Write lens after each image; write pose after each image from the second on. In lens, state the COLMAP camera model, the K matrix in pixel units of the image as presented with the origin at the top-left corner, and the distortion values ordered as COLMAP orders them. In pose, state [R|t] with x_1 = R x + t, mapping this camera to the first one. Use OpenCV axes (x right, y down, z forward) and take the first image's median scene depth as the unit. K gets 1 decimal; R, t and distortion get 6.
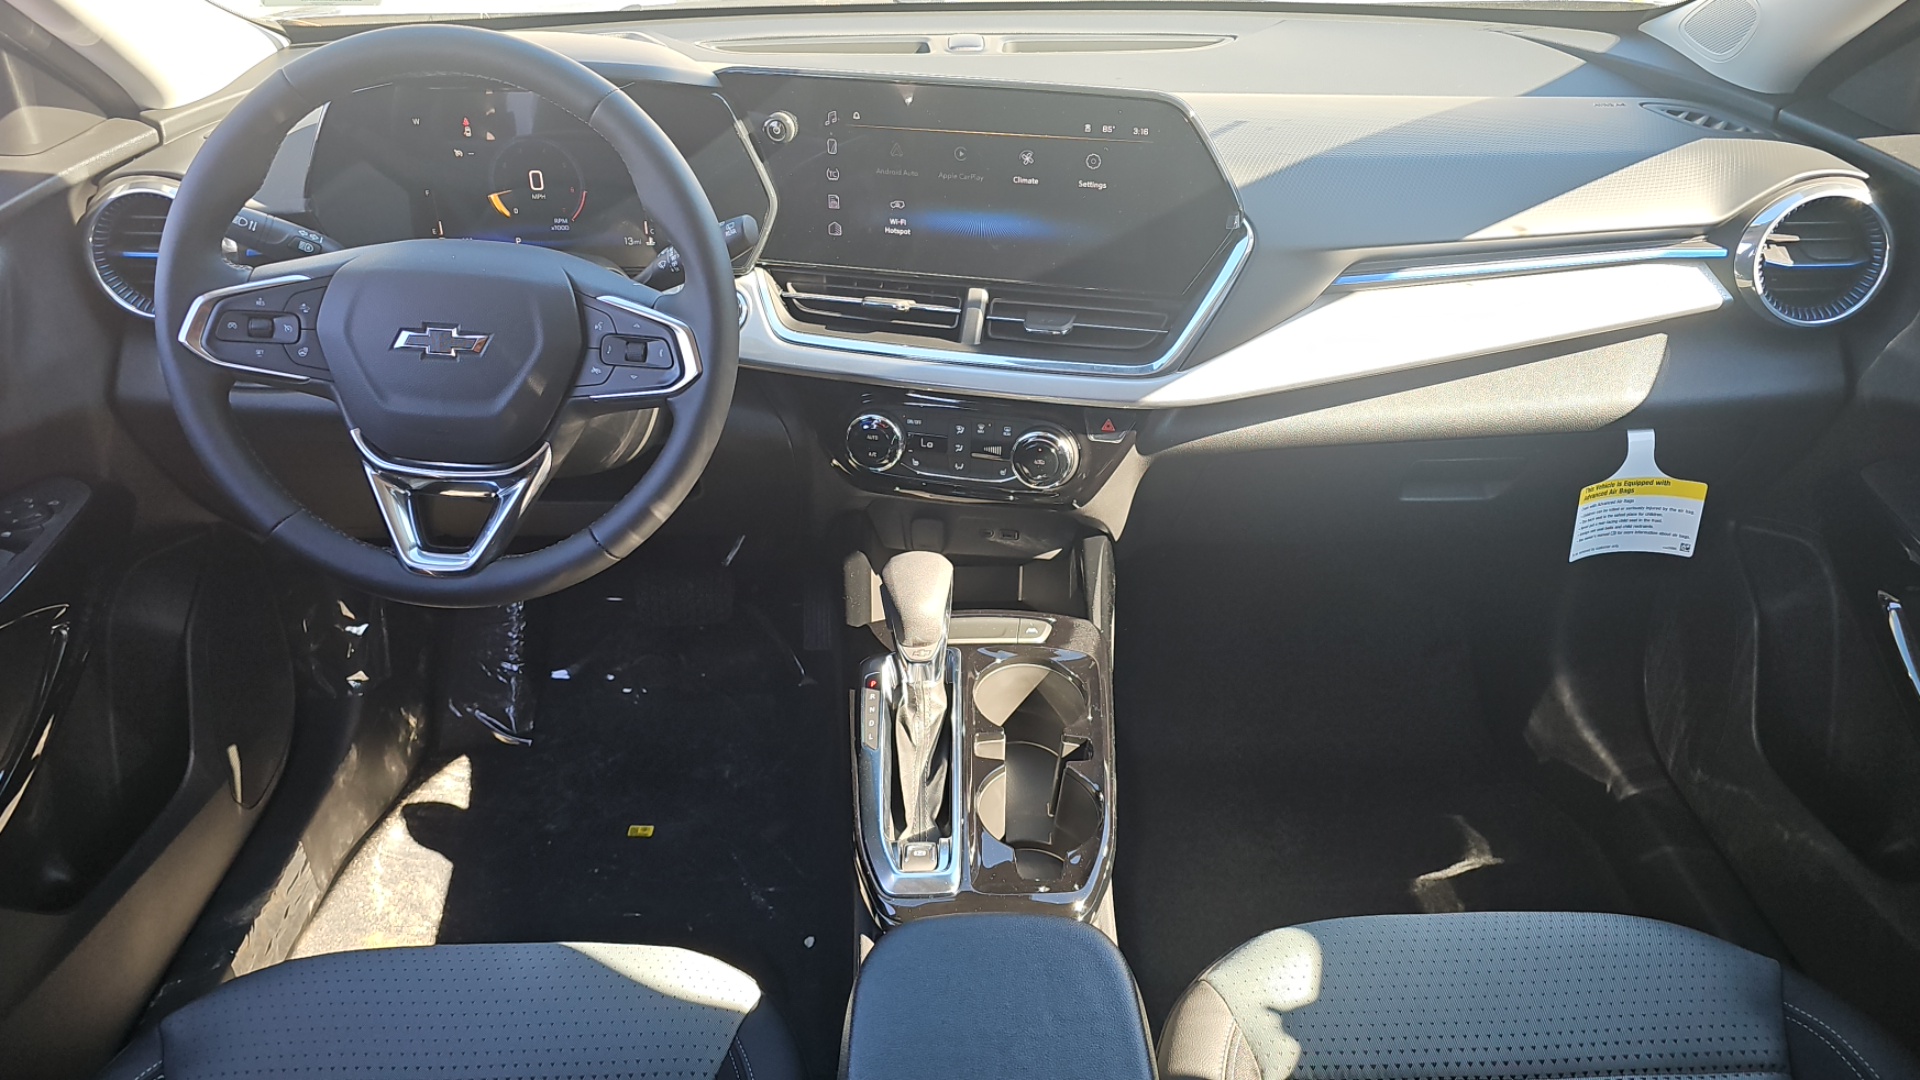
lens RADIAL K [[1407.8, 0, 975.3], [0, 1407.8, 533.8], [0, 0, 1]] dist [0.065483, -0.103191]
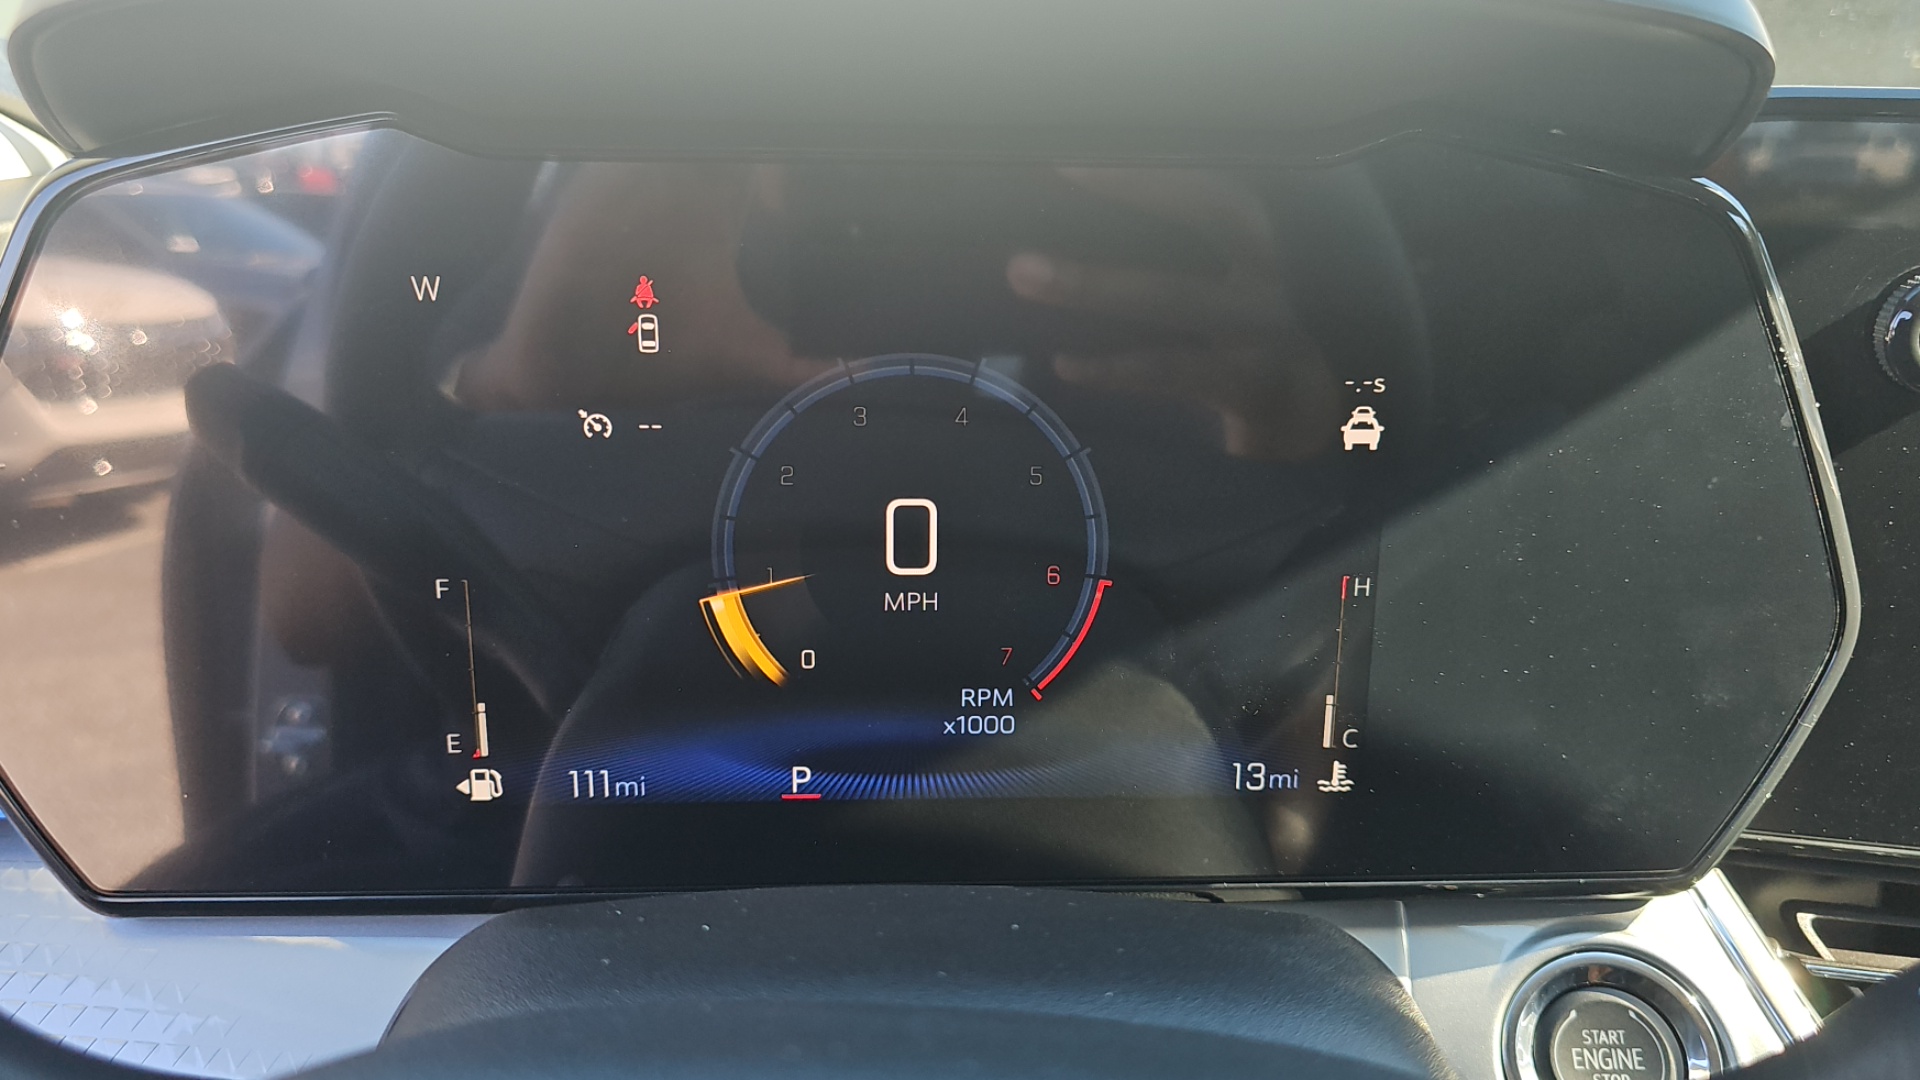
lens RADIAL K [[1407.8, 0, 975.3], [0, 1407.8, 533.8], [0, 0, 1]] dist [0.065483, -0.103191]
pose [[0.999355, 0.006537, 0.035324, -0.327723], [0.000717, 0.979477, -0.201554, -0.215726], [-0.035917, 0.201449, 0.978840, 0.819874]]
